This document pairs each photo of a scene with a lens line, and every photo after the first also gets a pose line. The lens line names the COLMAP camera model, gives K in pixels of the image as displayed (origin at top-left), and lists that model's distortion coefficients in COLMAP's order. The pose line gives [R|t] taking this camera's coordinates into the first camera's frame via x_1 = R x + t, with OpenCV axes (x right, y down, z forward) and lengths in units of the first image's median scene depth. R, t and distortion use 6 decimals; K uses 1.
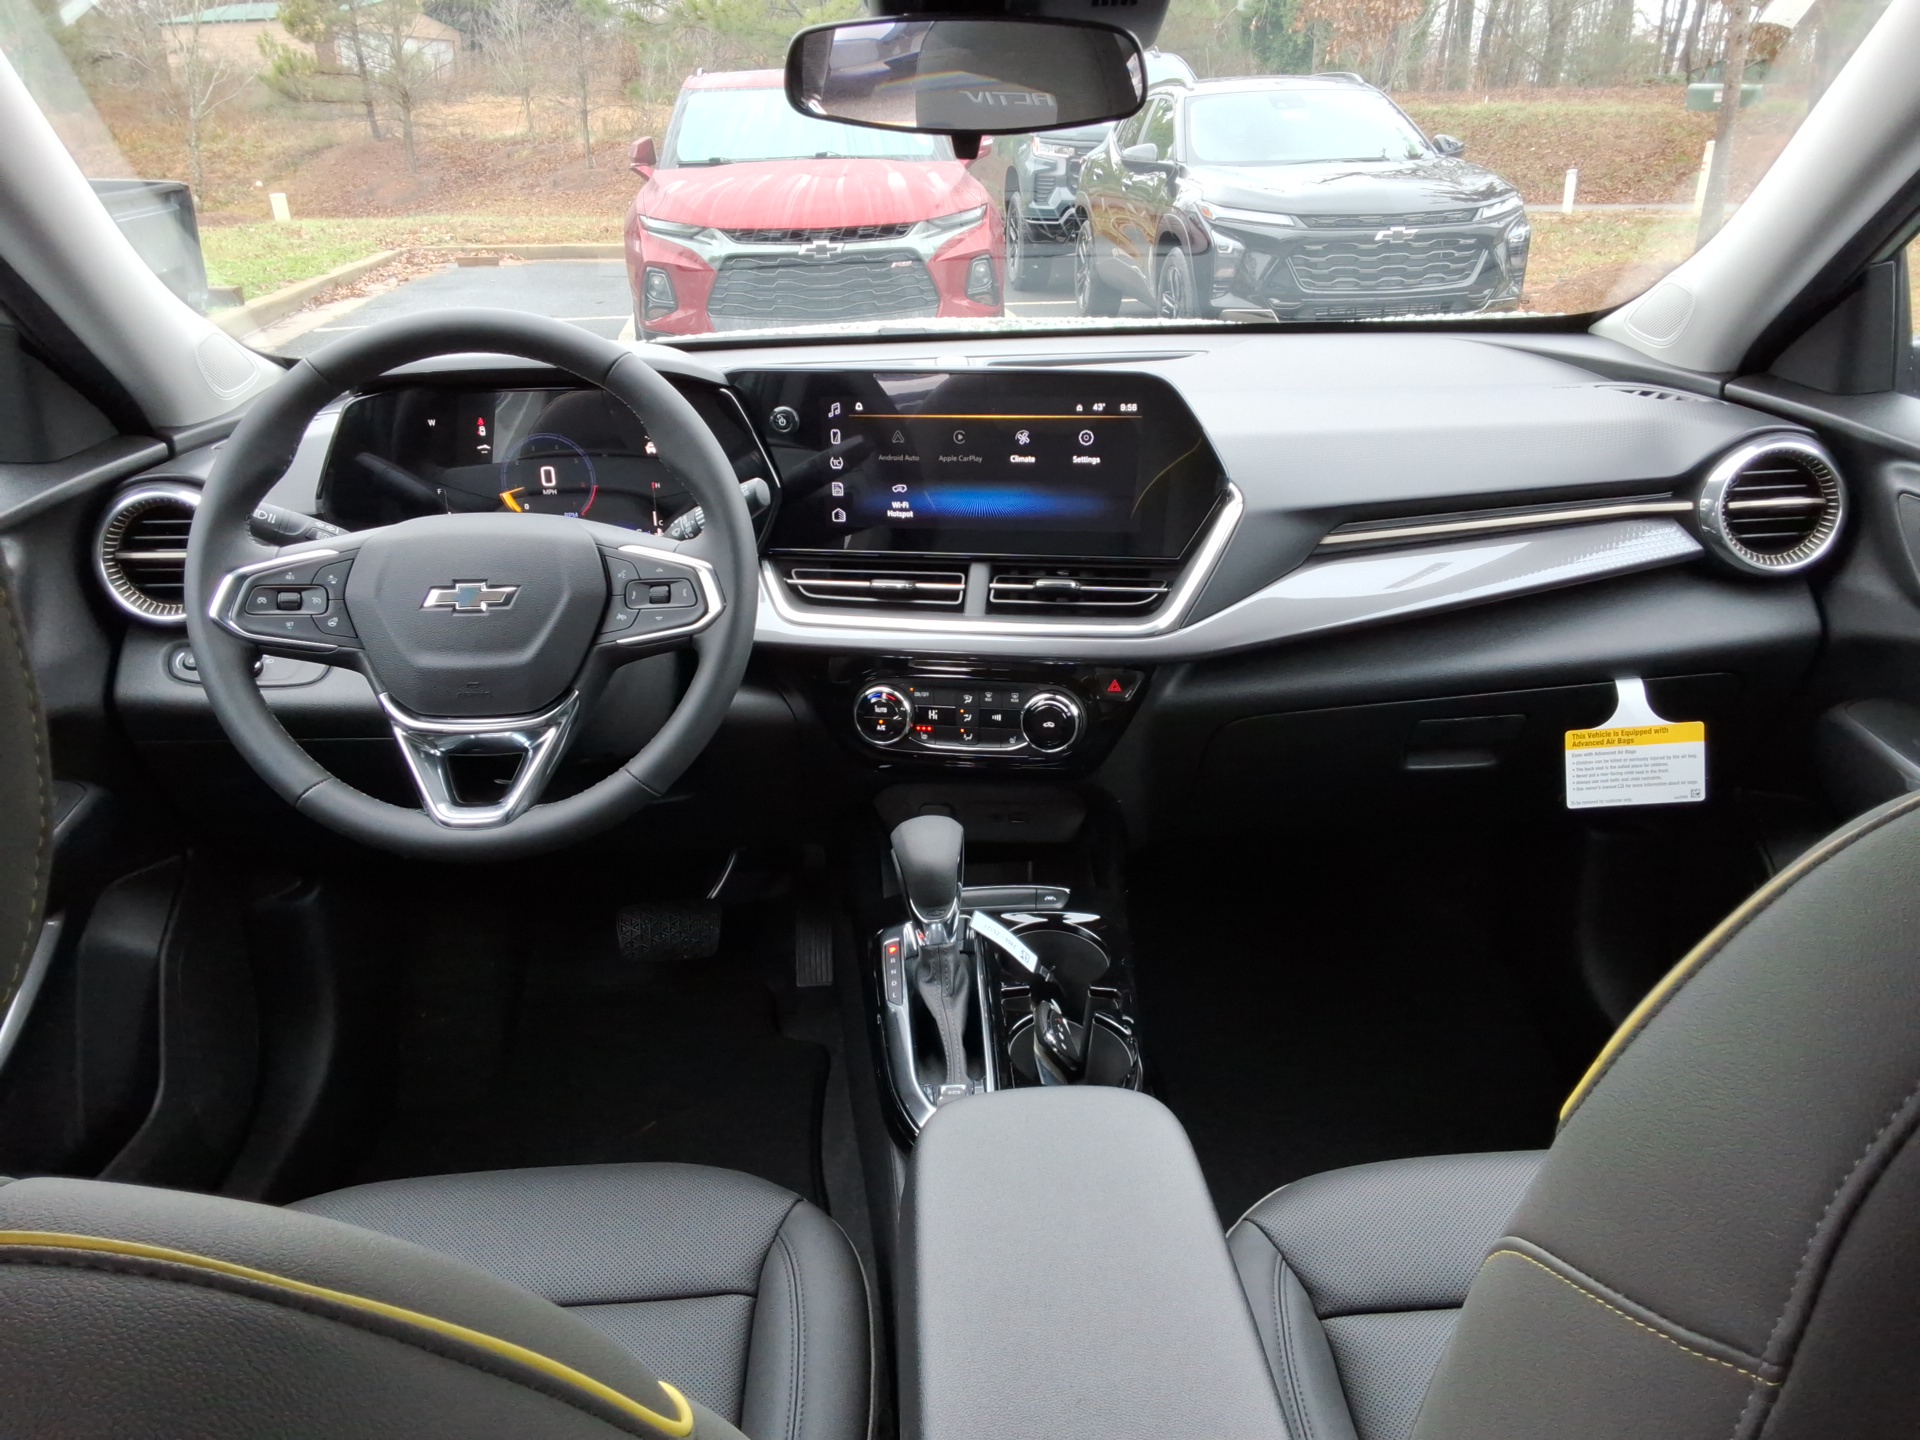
lens RADIAL K [[1518.8, 0, 967.4], [0, 1518.8, 700.8], [0, 0, 1]] dist [0.134726, -0.203913]
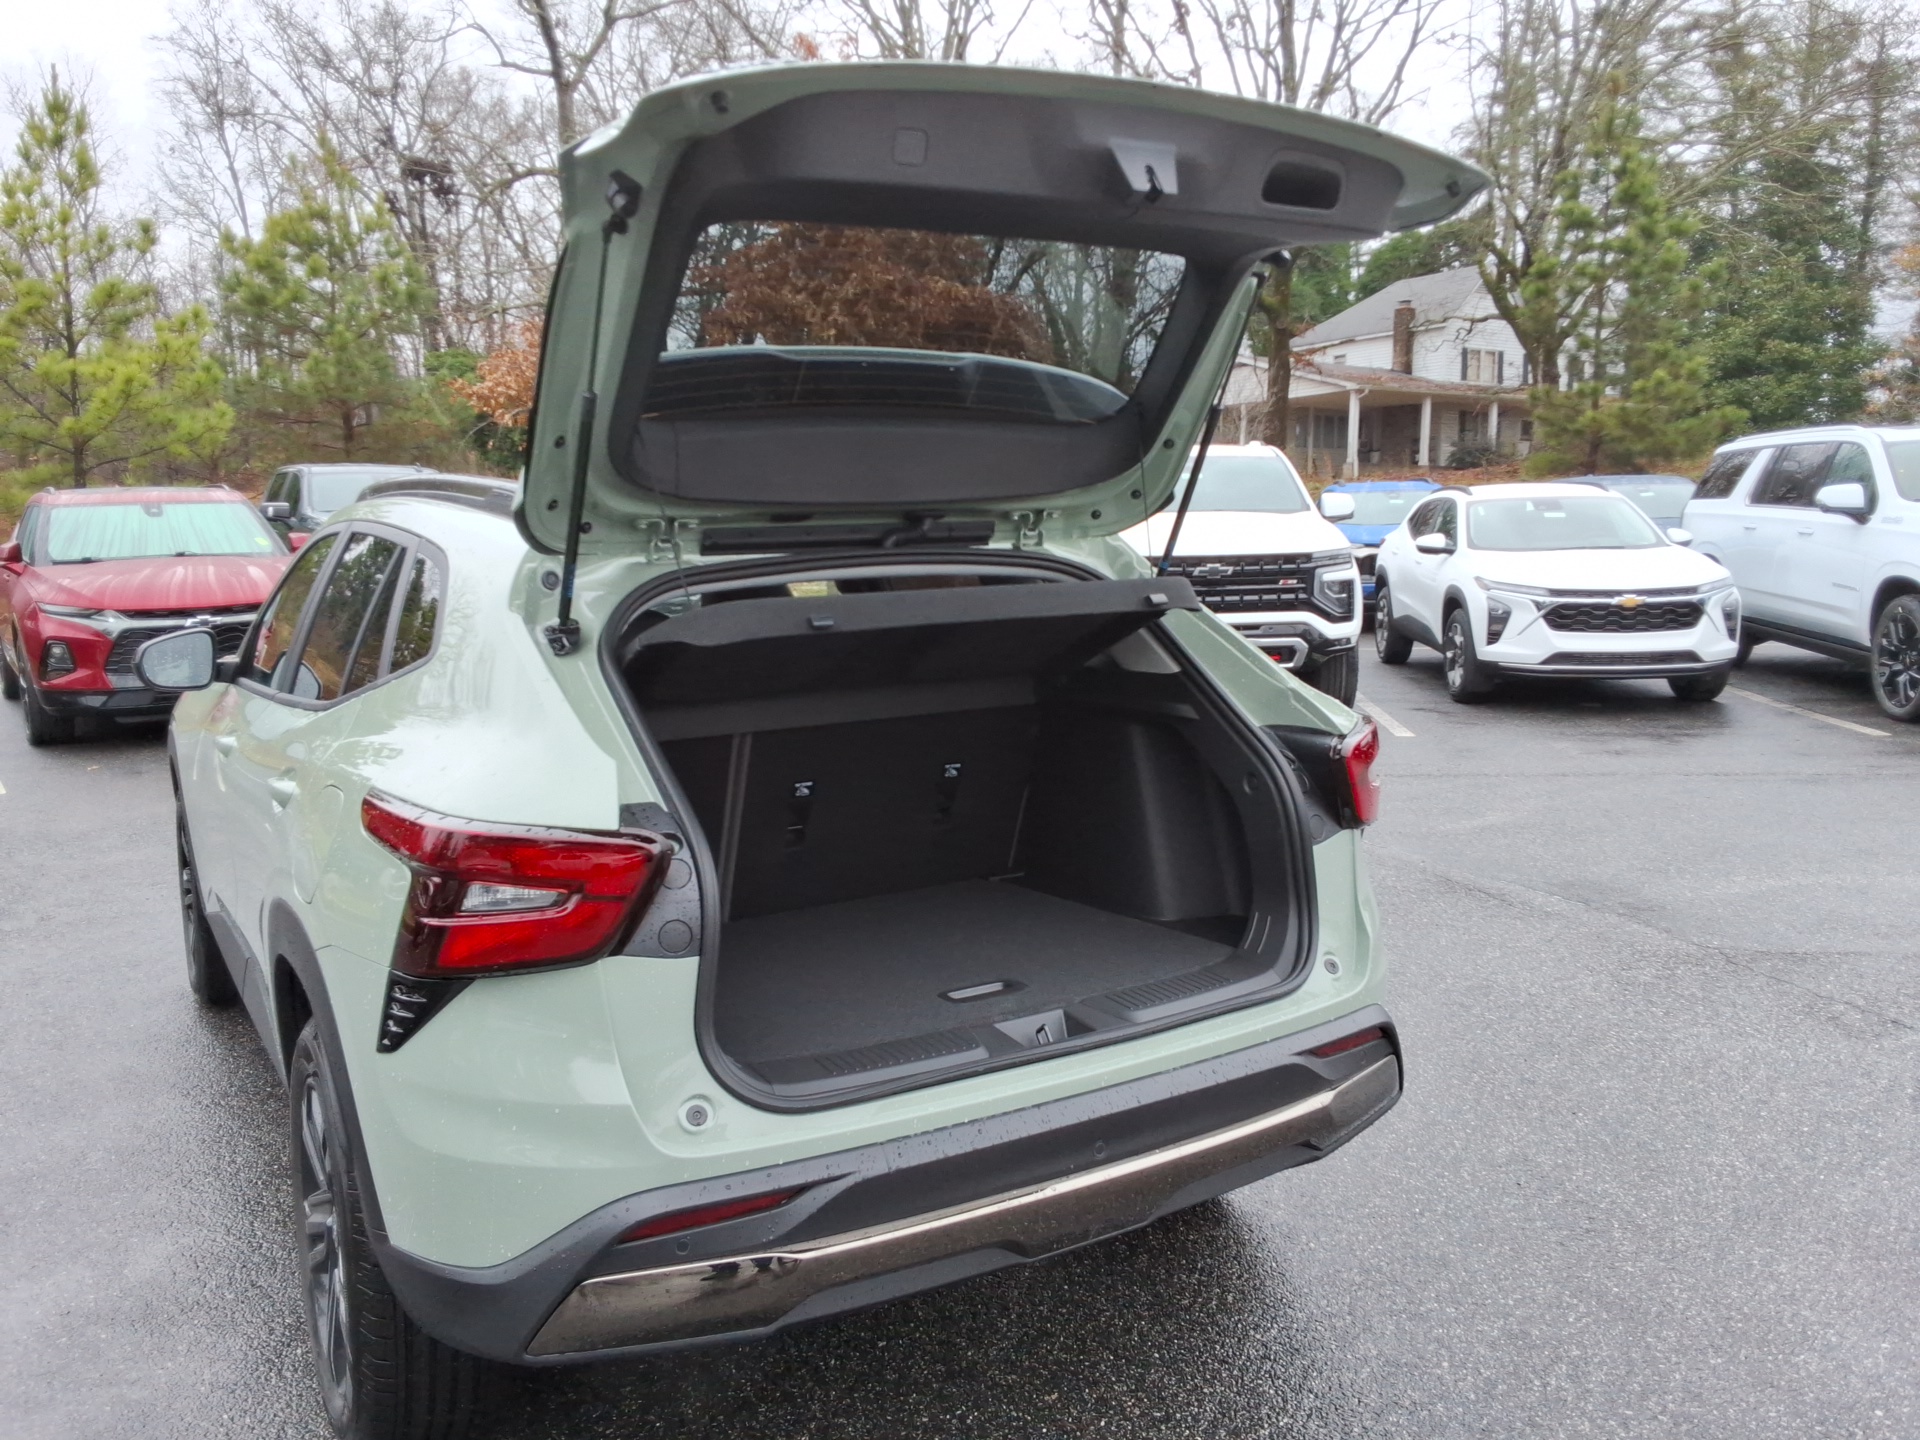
lens RADIAL K [[1518.8, 0, 967.4], [0, 1518.8, 700.8], [0, 0, 1]] dist [0.134726, -0.203913]
pose [[0.887085, -0.056130, 0.458180, -0.762067], [0.158620, 0.969204, -0.188371, 0.785169], [-0.433496, 0.239778, 0.868670, -2.632451]]
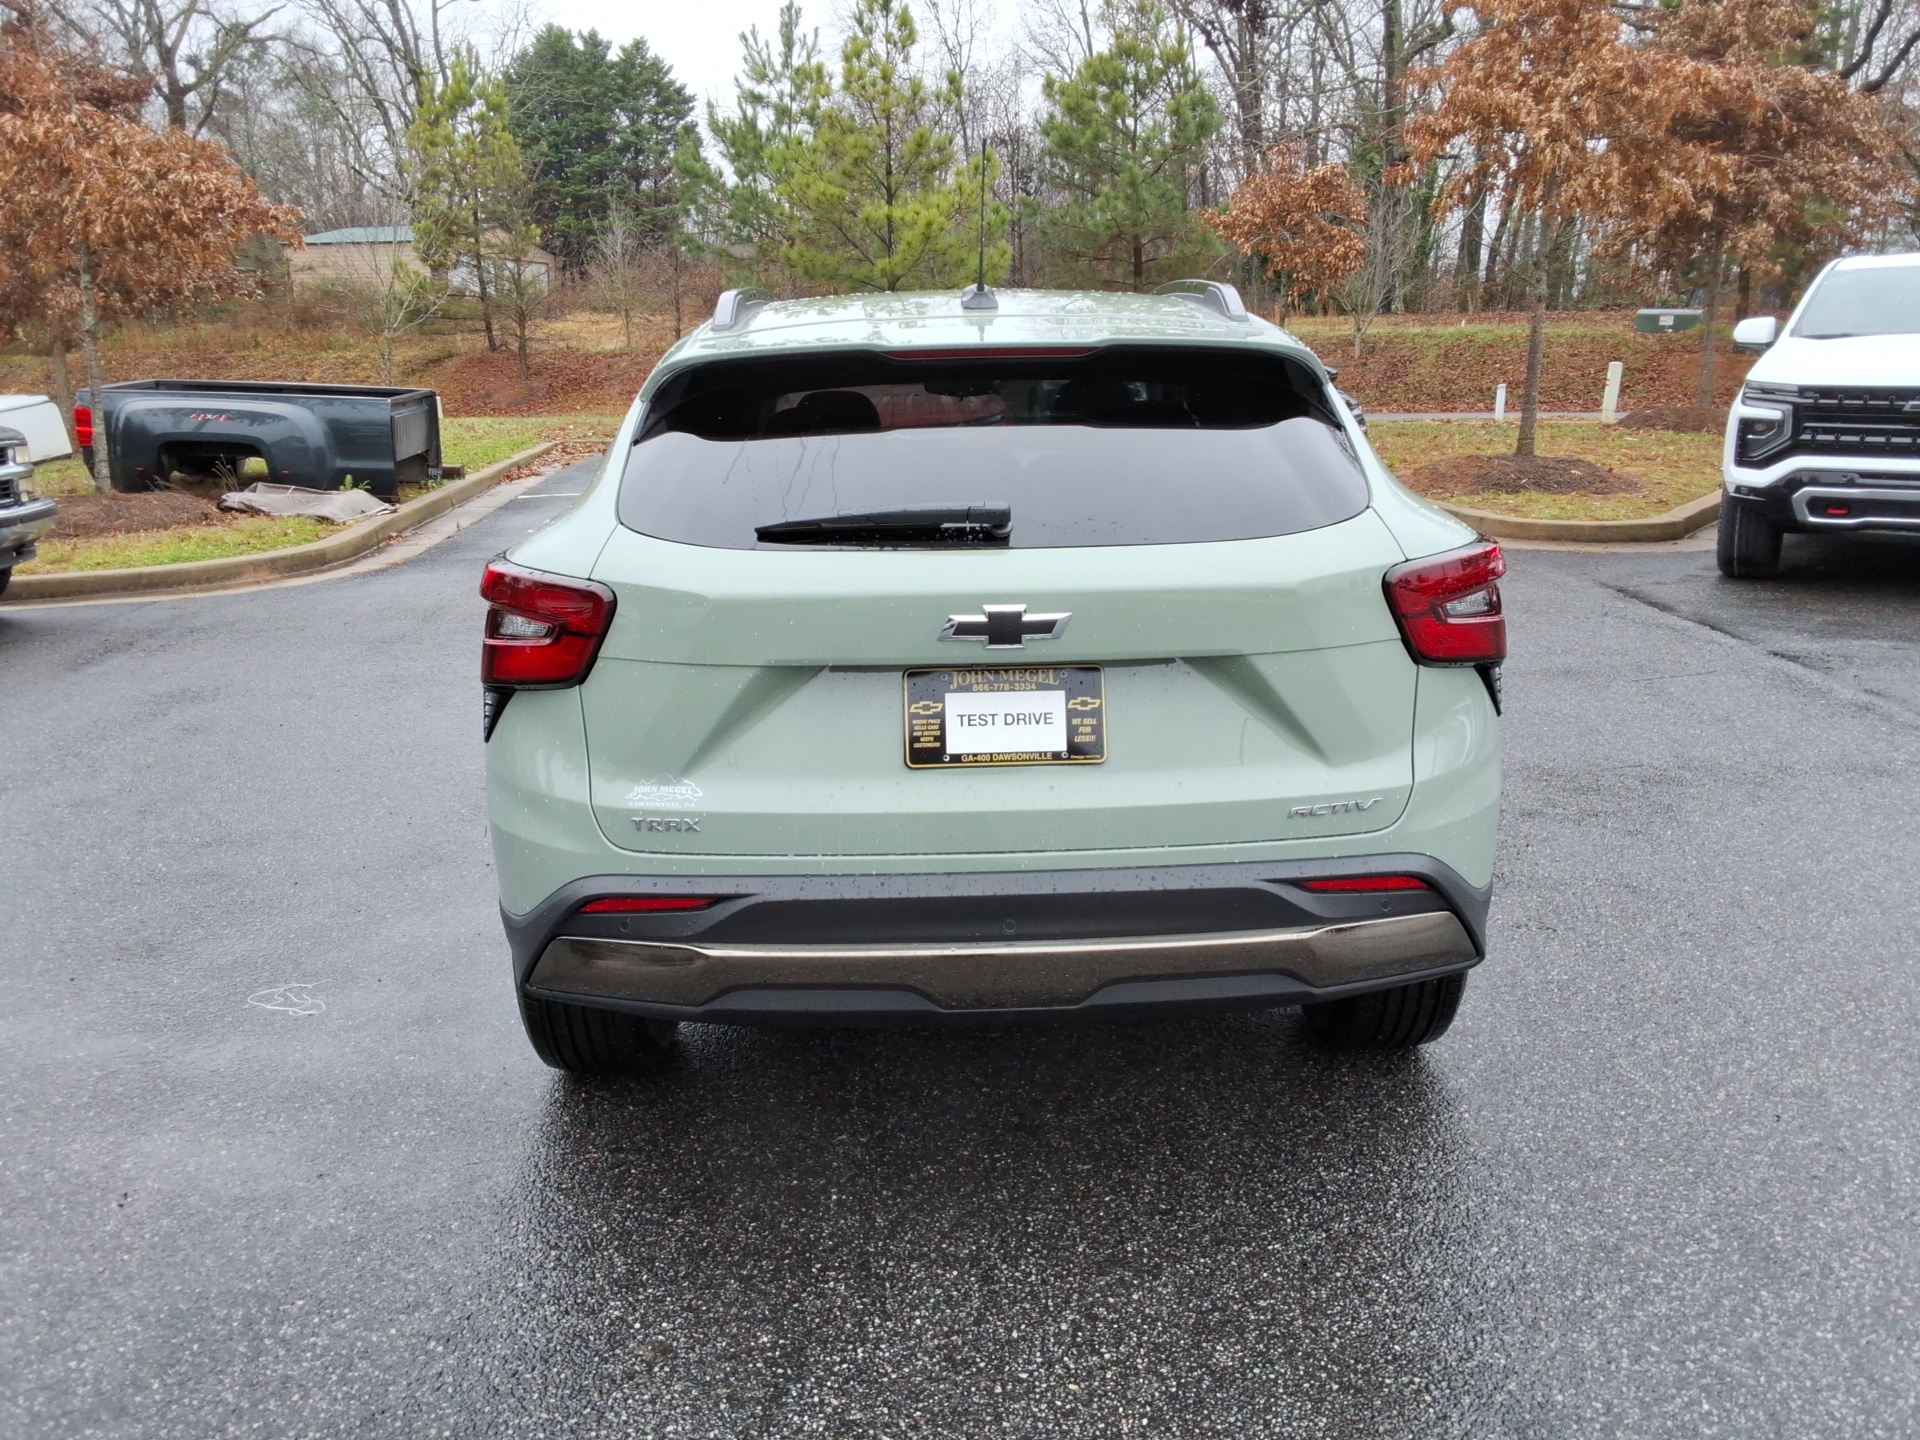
lens RADIAL K [[1518.8, 0, 967.4], [0, 1518.8, 700.8], [0, 0, 1]] dist [0.134726, -0.203913]
pose [[0.999522, 0.011185, -0.028818, 0.137859], [-0.014631, 0.992385, -0.122302, 0.931103], [0.027231, 0.122665, 0.992074, -2.911824]]
